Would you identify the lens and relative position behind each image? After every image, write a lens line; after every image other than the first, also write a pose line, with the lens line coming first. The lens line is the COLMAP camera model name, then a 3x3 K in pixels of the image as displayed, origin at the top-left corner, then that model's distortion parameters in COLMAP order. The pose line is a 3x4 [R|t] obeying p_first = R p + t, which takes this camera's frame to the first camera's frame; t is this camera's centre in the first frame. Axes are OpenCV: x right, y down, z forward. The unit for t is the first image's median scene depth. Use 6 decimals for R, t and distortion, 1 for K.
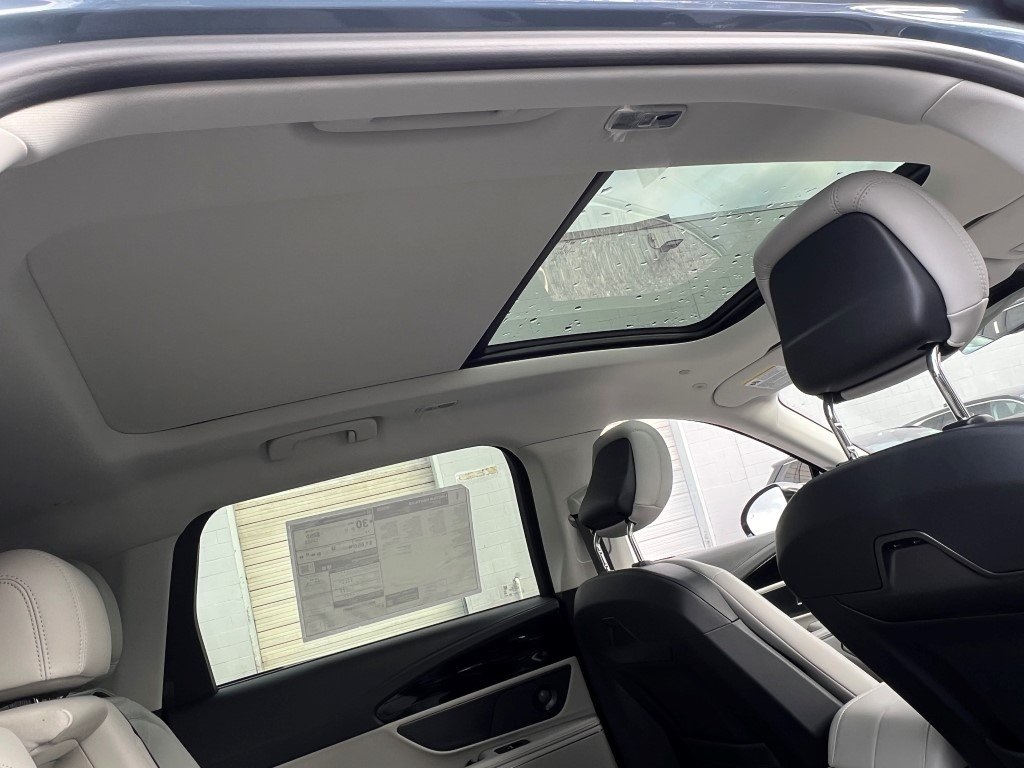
lens RADIAL K [[748.5, 0, 512.0], [0, 748.5, 384.0], [0, 0, 1]] dist [0.004864, -0.001843]
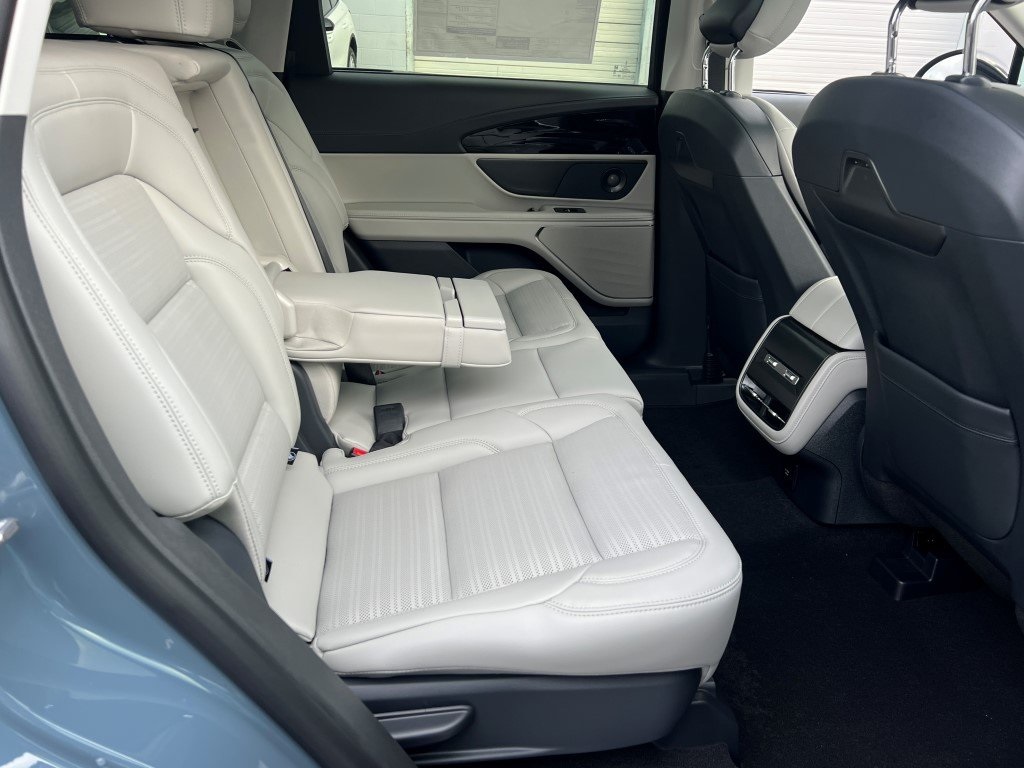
lens RADIAL K [[855.2, 0, 512.0], [0, 855.2, 384.0], [0, 0, 1]] dist [0.010731, 0.006875]
pose [[0.929875, 0.360026, -0.075589, 0.108742], [-0.236393, 0.742216, 0.627084, -0.099765], [0.281870, -0.565241, 0.775275, -0.152403]]
